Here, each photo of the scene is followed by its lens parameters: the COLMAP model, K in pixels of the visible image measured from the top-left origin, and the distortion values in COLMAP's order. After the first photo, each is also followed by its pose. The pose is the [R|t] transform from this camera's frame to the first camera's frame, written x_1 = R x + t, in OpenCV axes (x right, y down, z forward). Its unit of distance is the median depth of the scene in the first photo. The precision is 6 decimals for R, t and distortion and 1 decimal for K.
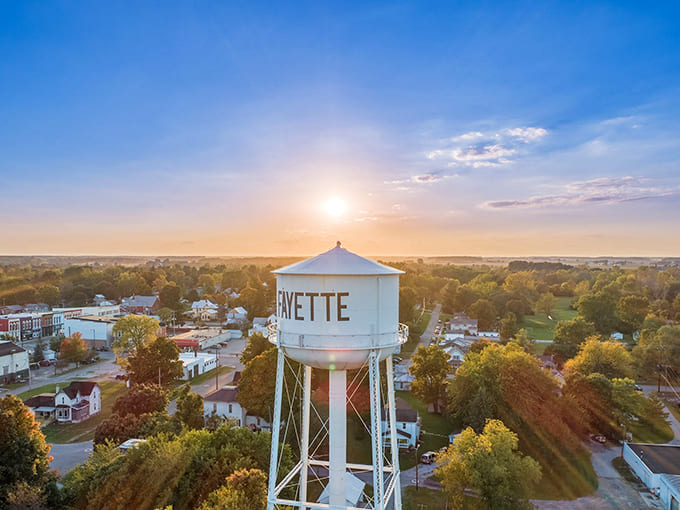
lens RADIAL K [[554.2, 0, 336.1], [0, 554.2, 259.0], [0, 0, 1]] dist [-0.022261, 0.001427]
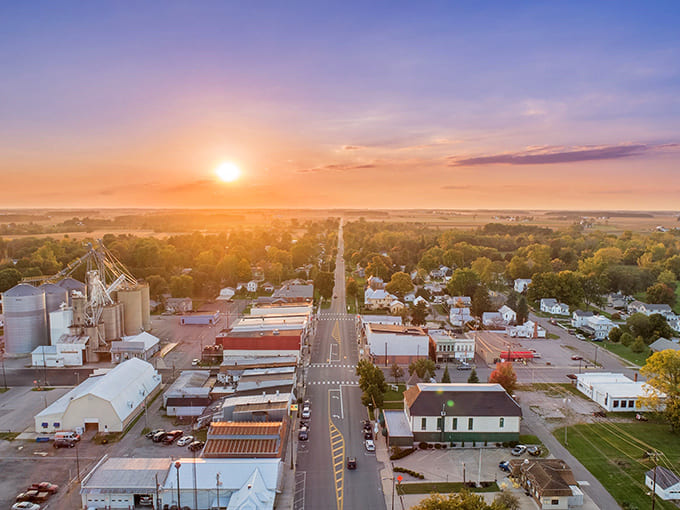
lens RADIAL K [[554.2, 0, 339.7], [0, 554.2, 256.3], [0, 0, 1]] dist [-0.022261, 0.001427]
pose [[0.981117, -0.009247, 0.193195, -0.829173], [-0.005906, 0.996959, 0.077709, -0.089169], [-0.193326, -0.077383, 0.978078, 0.202830]]
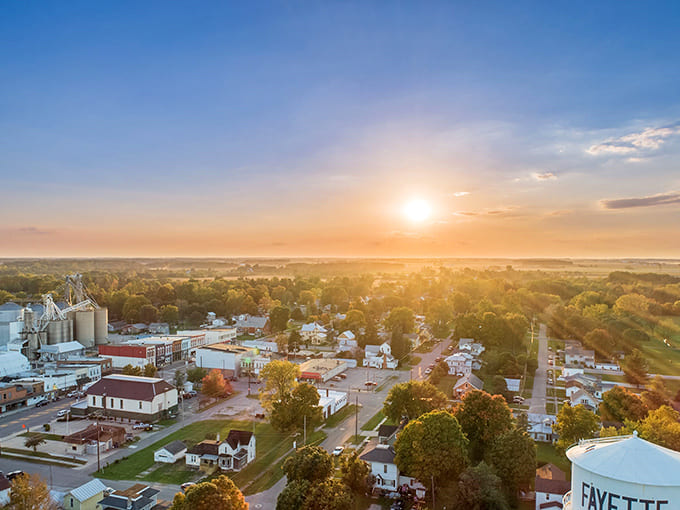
lens RADIAL K [[554.2, 0, 334.6], [0, 554.2, 251.1], [0, 0, 1]] dist [-0.022261, 0.001427]
pose [[0.988943, 0.004804, -0.148216, -0.081412], [-0.007589, 0.999805, -0.018227, -0.070230], [0.148099, 0.019150, 0.988787, -0.023802]]
